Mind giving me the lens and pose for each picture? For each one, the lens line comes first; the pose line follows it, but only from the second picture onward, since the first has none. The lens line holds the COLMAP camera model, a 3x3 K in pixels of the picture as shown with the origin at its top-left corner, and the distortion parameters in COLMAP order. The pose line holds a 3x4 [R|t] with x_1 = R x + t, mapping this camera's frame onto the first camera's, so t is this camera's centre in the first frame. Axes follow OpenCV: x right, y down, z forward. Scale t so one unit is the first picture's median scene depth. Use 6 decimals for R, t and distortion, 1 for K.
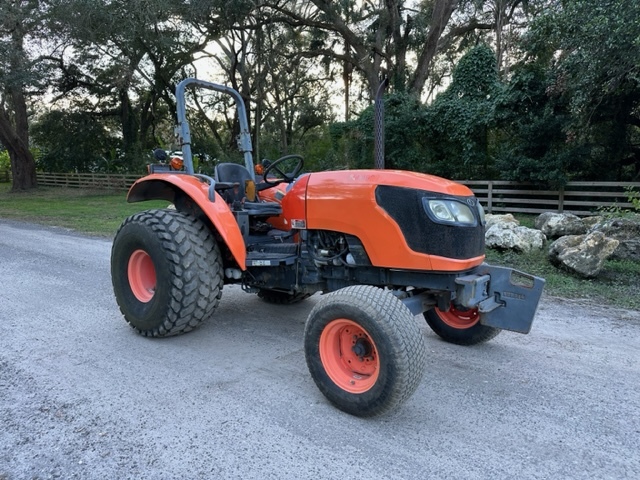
lens RADIAL K [[434.5, 0, 320.0], [0, 434.5, 240.0], [0, 0, 1]] dist [0.001496, -0.015615]
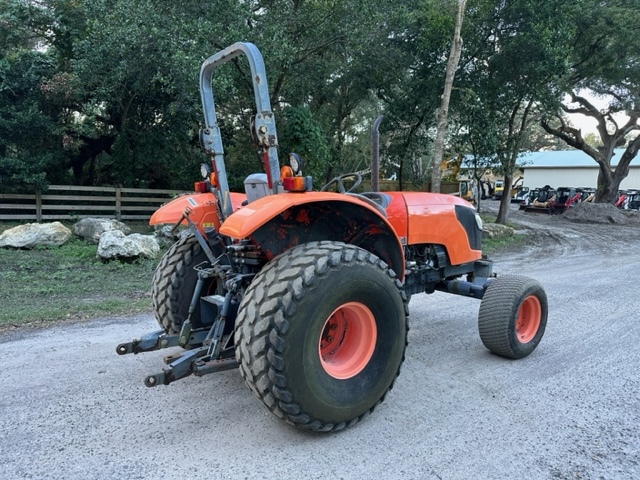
lens RADIAL K [[434.5, 0, 320.0], [0, 434.5, 240.0], [0, 0, 1]] dist [0.001496, -0.015615]
pose [[0.274880, -0.091277, 0.957136, -0.404074], [0.093278, 0.993319, 0.067939, -0.046967], [-0.956943, 0.070604, 0.281558, 0.319894]]
